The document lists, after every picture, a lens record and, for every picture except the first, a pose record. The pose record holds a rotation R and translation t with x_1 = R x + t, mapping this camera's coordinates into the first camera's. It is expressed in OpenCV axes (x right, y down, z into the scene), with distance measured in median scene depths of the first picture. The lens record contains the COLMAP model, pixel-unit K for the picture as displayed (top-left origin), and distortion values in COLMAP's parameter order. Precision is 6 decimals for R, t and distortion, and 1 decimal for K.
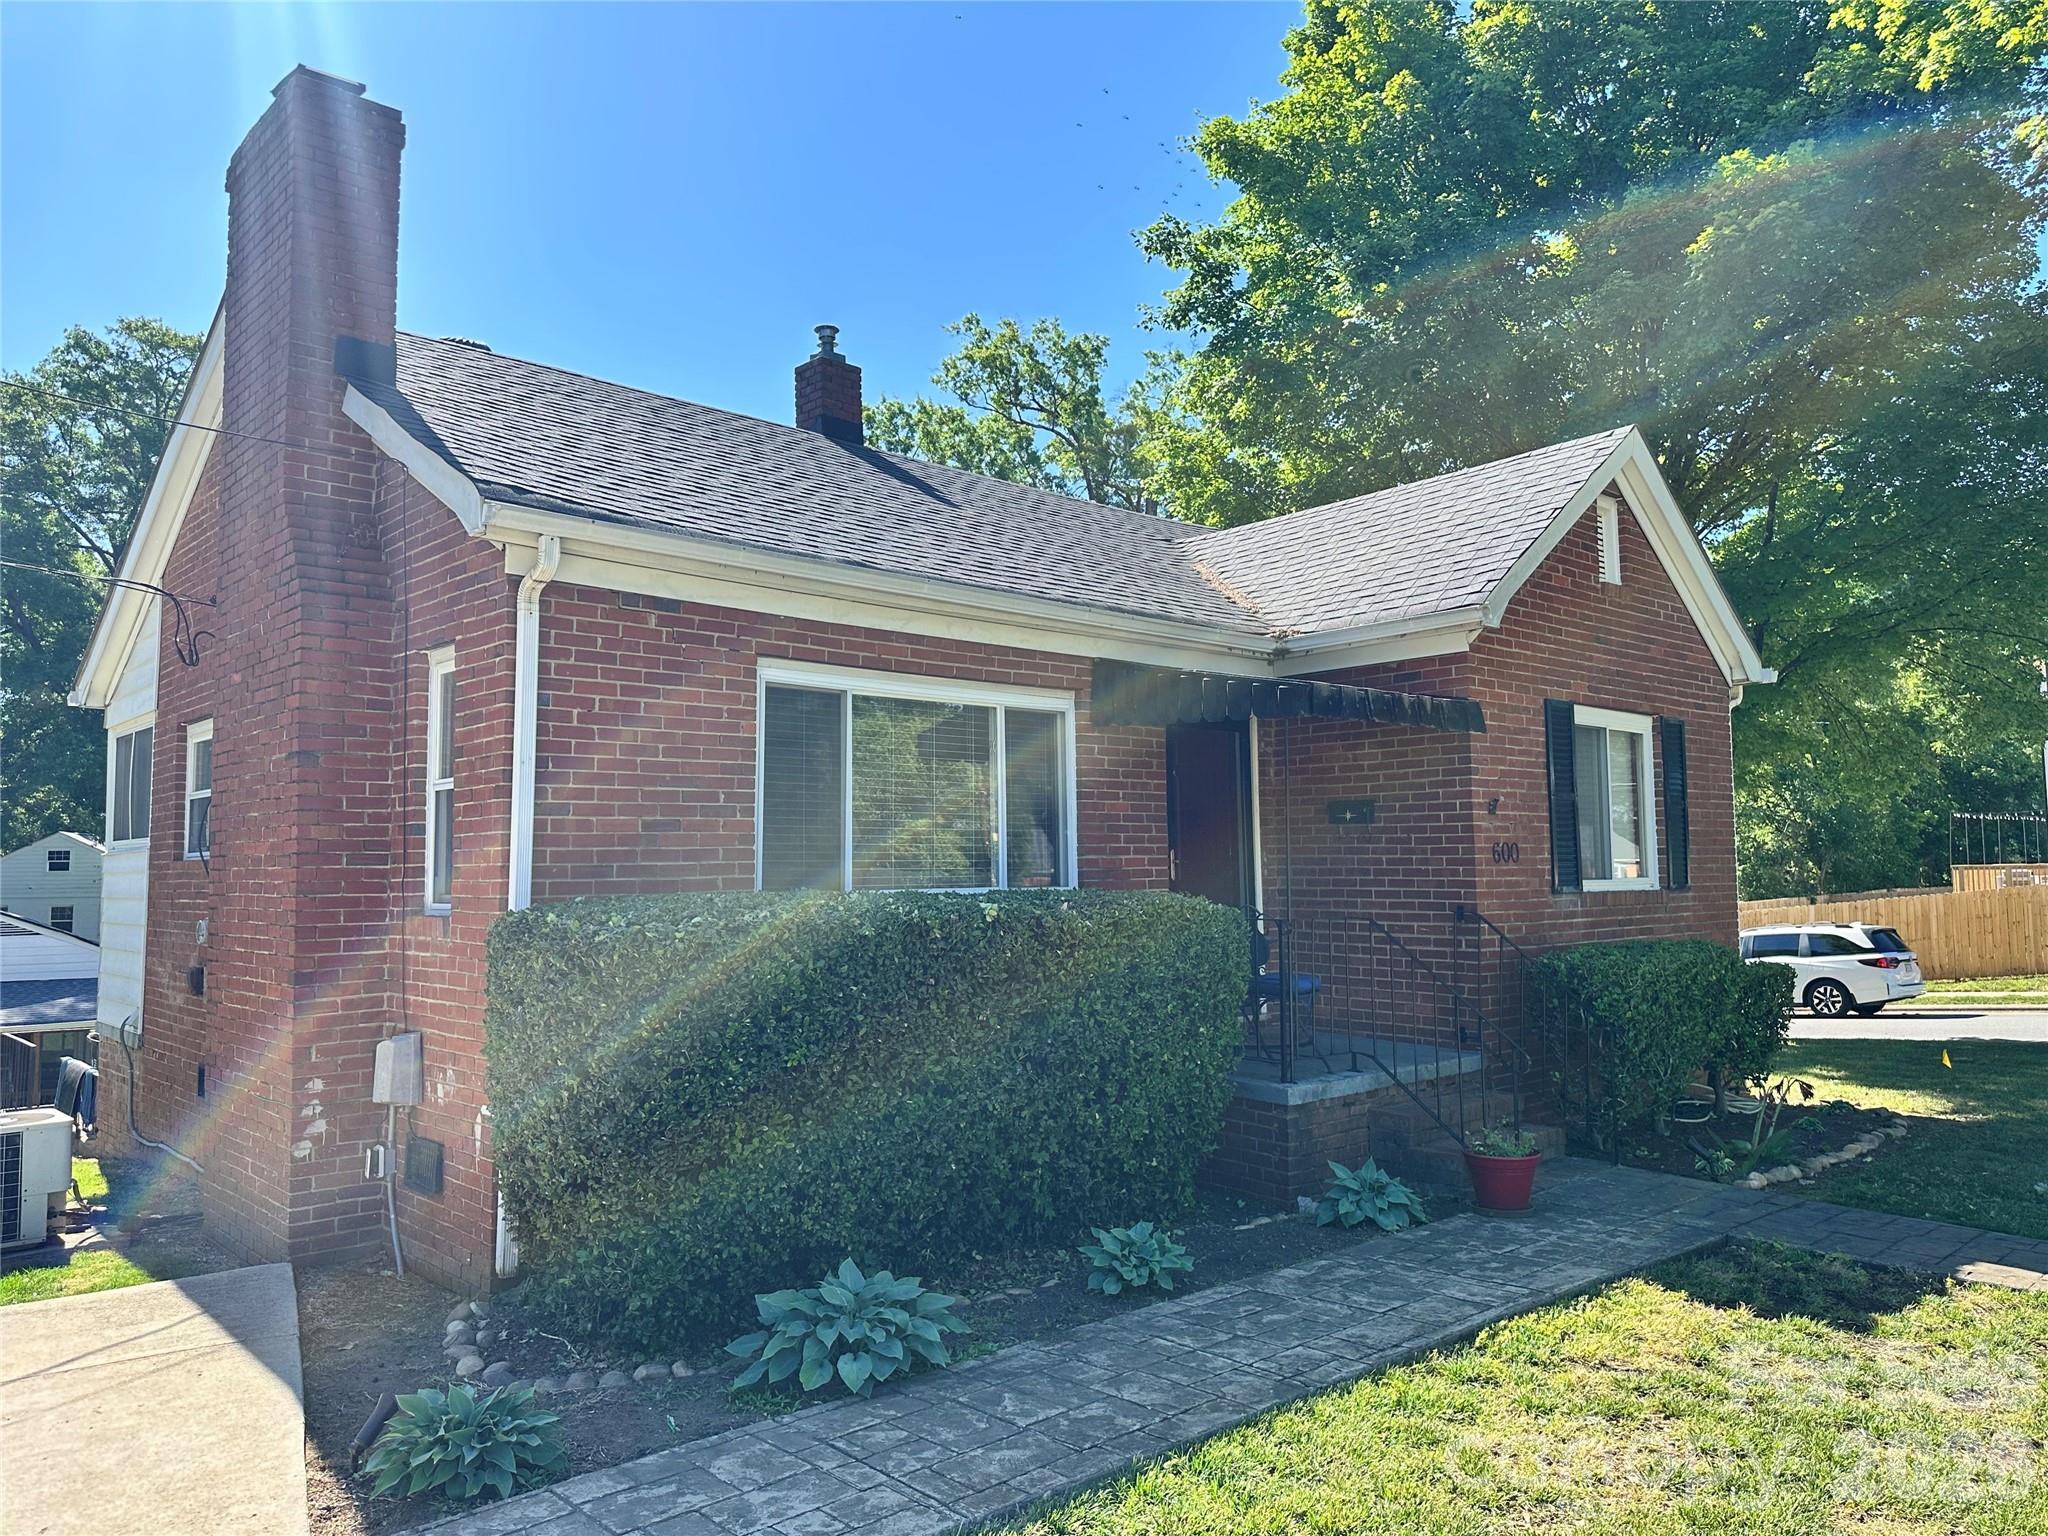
lens RADIAL K [[1425.3, 0, 1011.7], [0, 1425.3, 774.1], [0, 0, 1]] dist [0.130171, -0.198421]
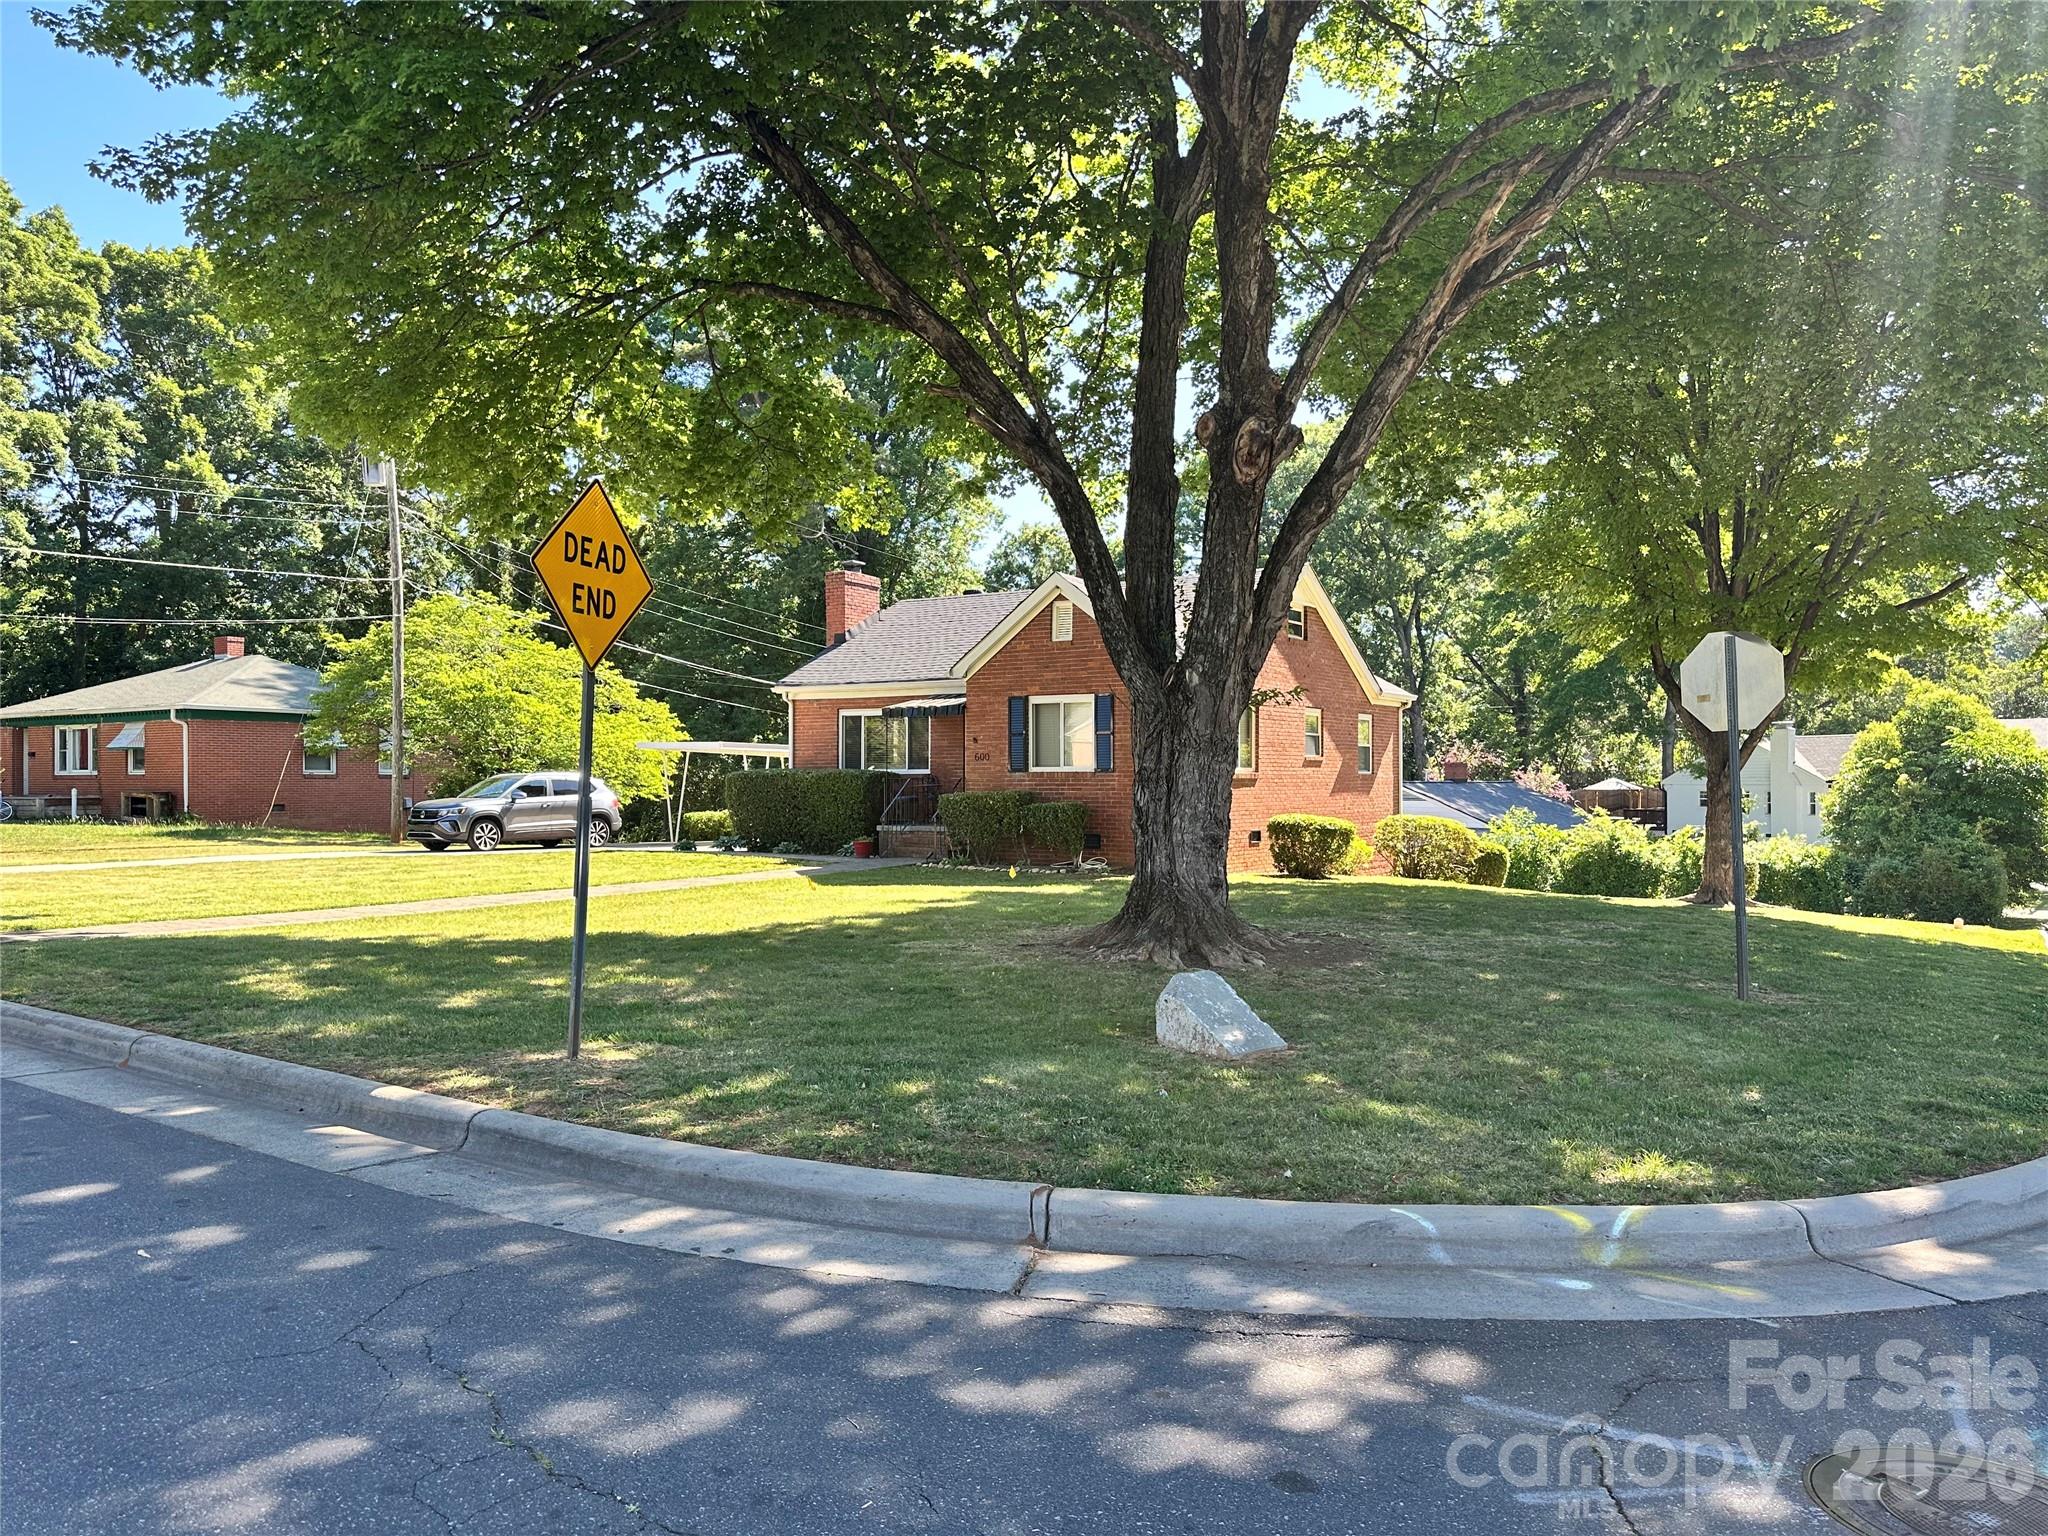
lens RADIAL K [[1425.3, 0, 1011.7], [0, 1425.3, 774.1], [0, 0, 1]] dist [0.130171, -0.198421]
pose [[0.280096, -0.006442, -0.959950, 2.726332], [0.055121, 0.998436, 0.009383, 0.060102], [0.958388, -0.055541, 0.280013, 0.280430]]
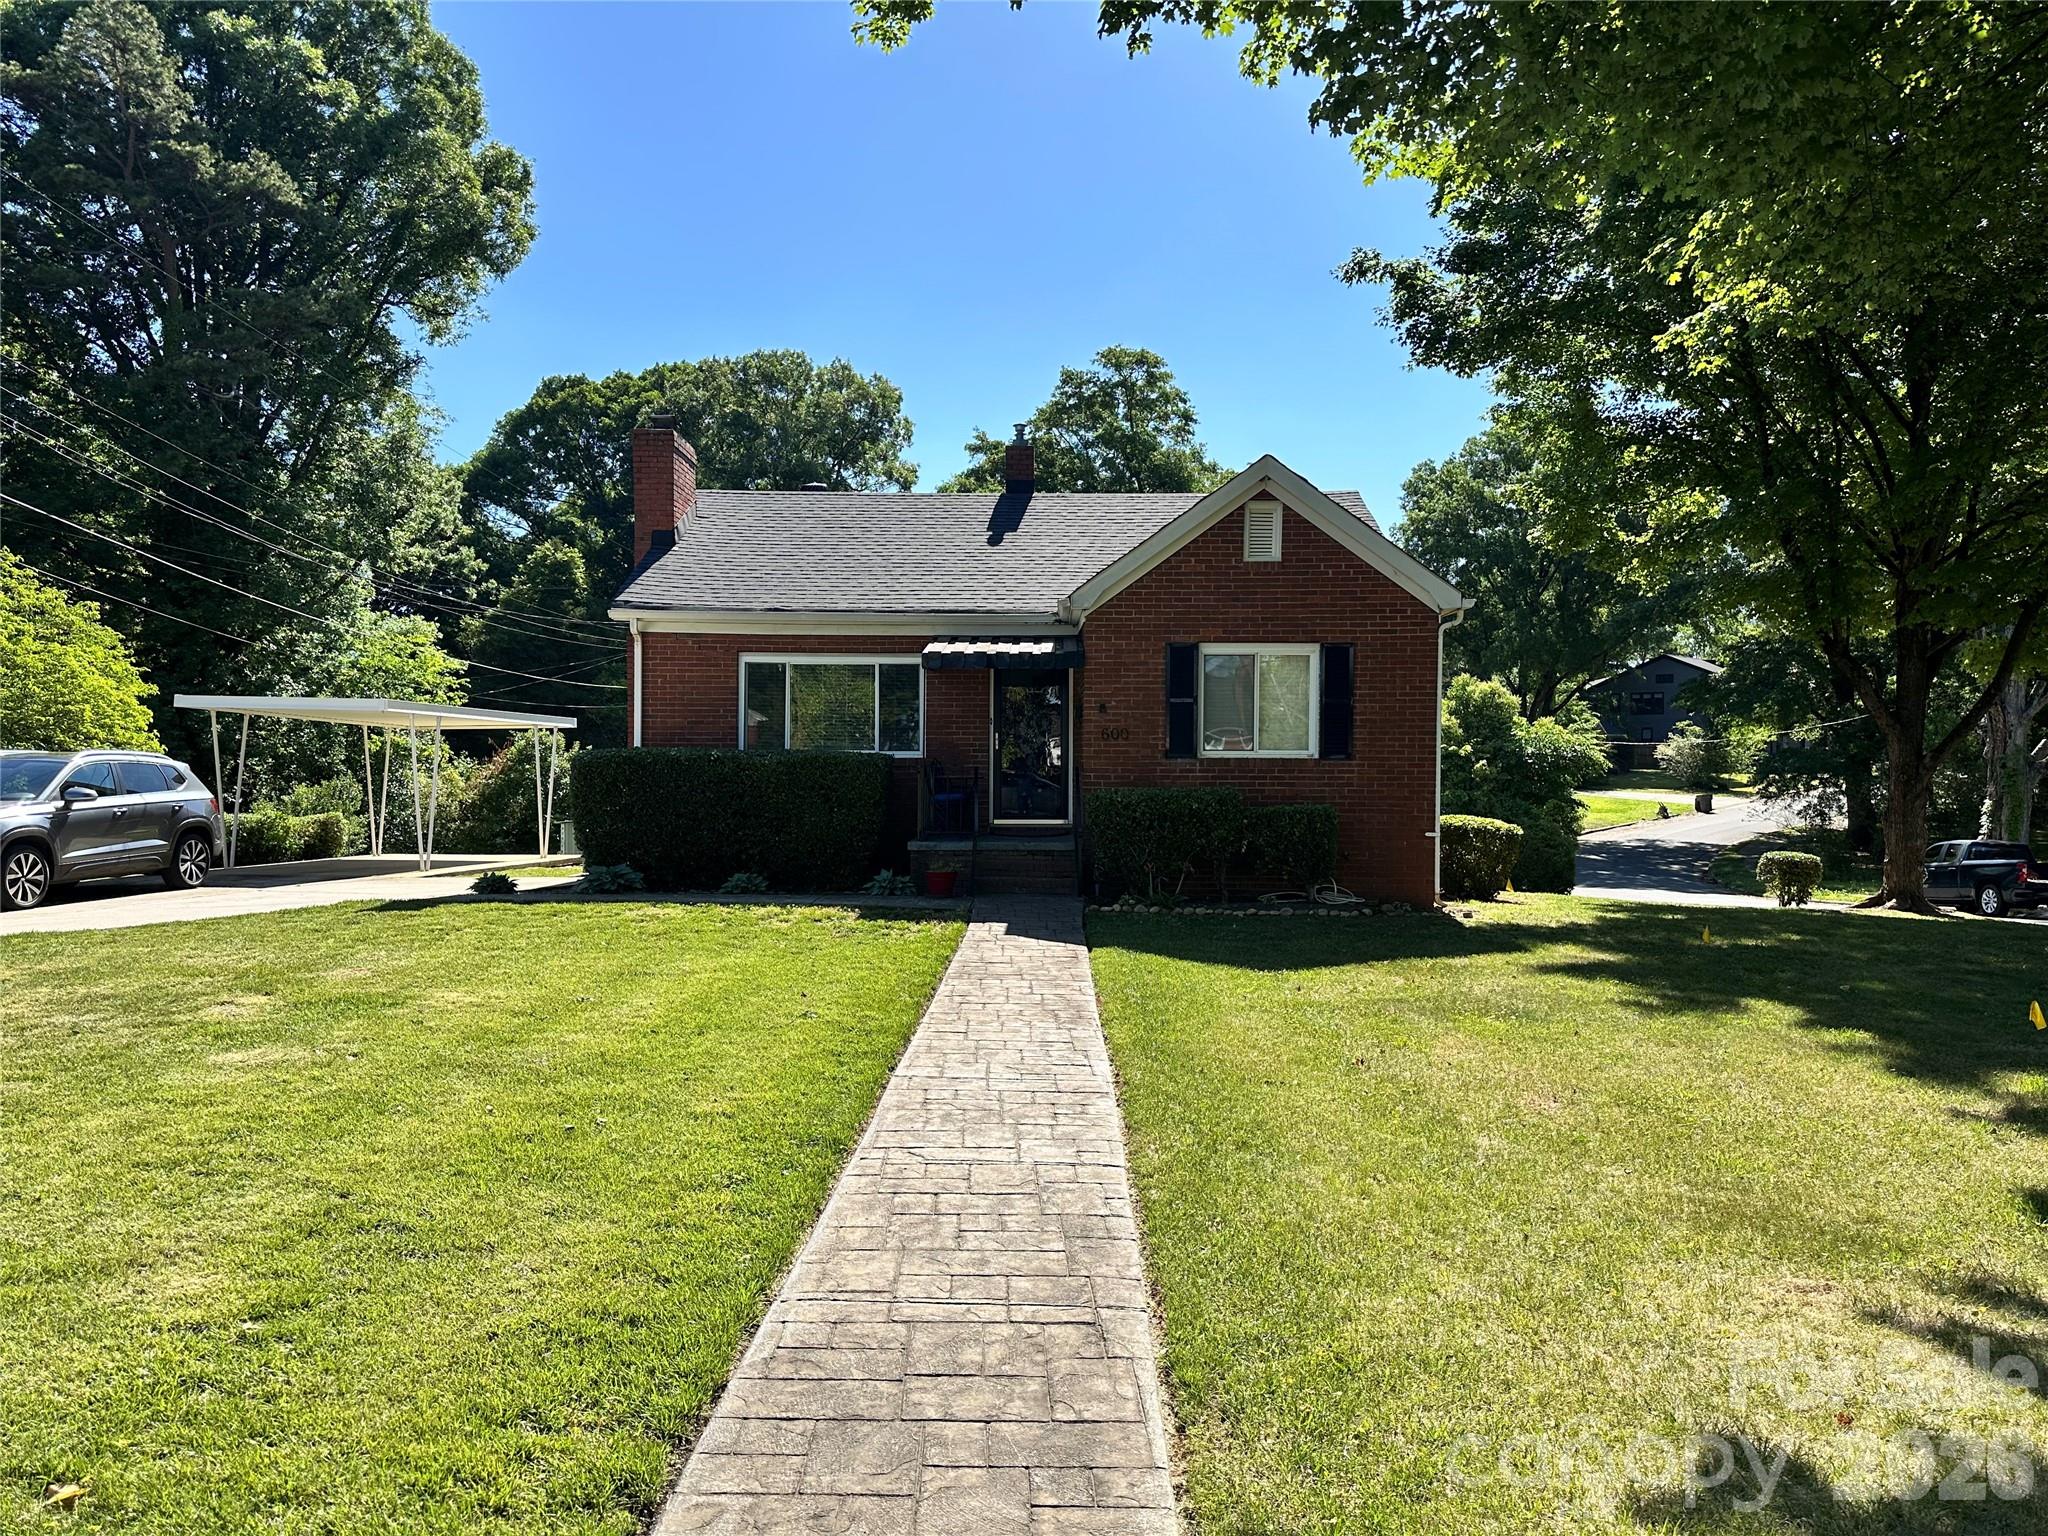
lens RADIAL K [[1425.3, 0, 1011.7], [0, 1425.3, 774.1], [0, 0, 1]] dist [0.130171, -0.198421]
pose [[0.745417, 0.009164, -0.666535, 1.309060], [0.033532, 0.998124, 0.051223, 0.009142], [0.665754, -0.060532, 0.743712, -0.351989]]
